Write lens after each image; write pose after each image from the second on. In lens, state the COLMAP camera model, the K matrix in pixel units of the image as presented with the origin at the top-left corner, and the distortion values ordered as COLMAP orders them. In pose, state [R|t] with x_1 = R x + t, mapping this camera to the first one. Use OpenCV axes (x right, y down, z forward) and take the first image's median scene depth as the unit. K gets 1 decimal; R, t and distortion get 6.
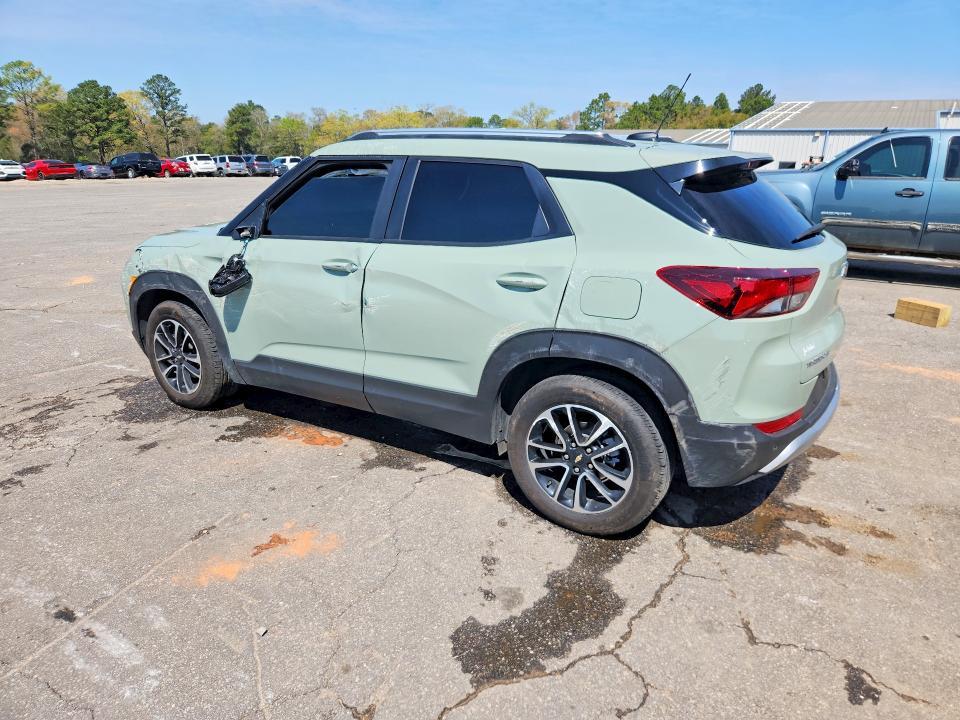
lens RADIAL K [[692.8, 0, 480.0], [0, 692.8, 360.0], [0, 0, 1]] dist [0.076055, -0.098095]
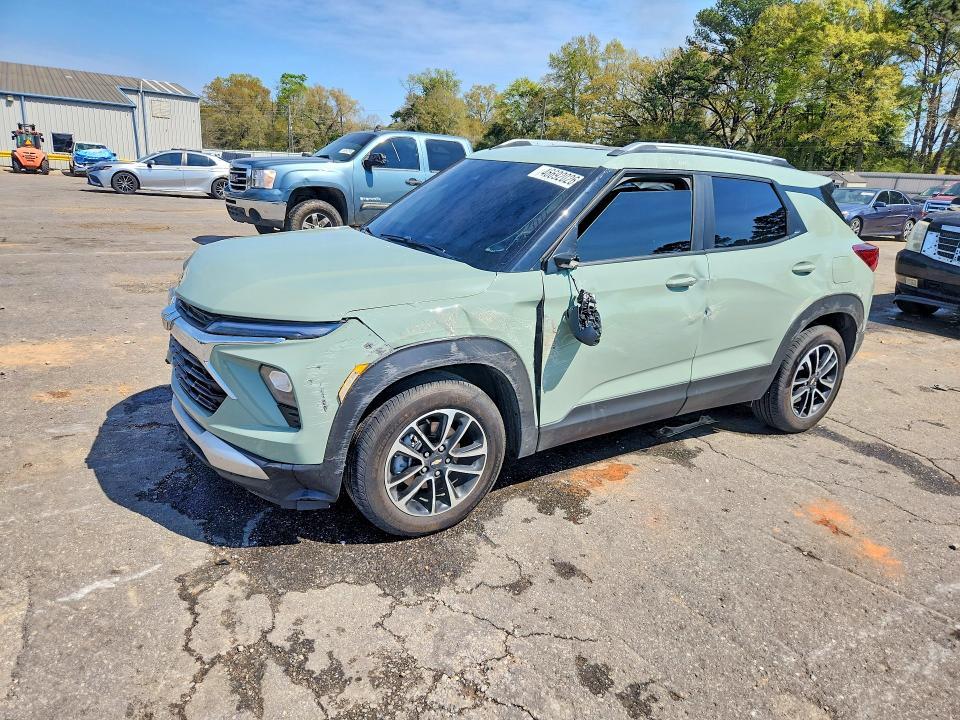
lens RADIAL K [[726.4, 0, 433.9], [0, 726.4, 377.9], [0, 0, 1]] dist [0.068323, -0.066276]
pose [[0.383487, -0.253516, 0.888069, -1.240662], [0.200800, 0.961470, 0.187761, -0.257118], [-0.901453, 0.106320, 0.419618, 0.847154]]
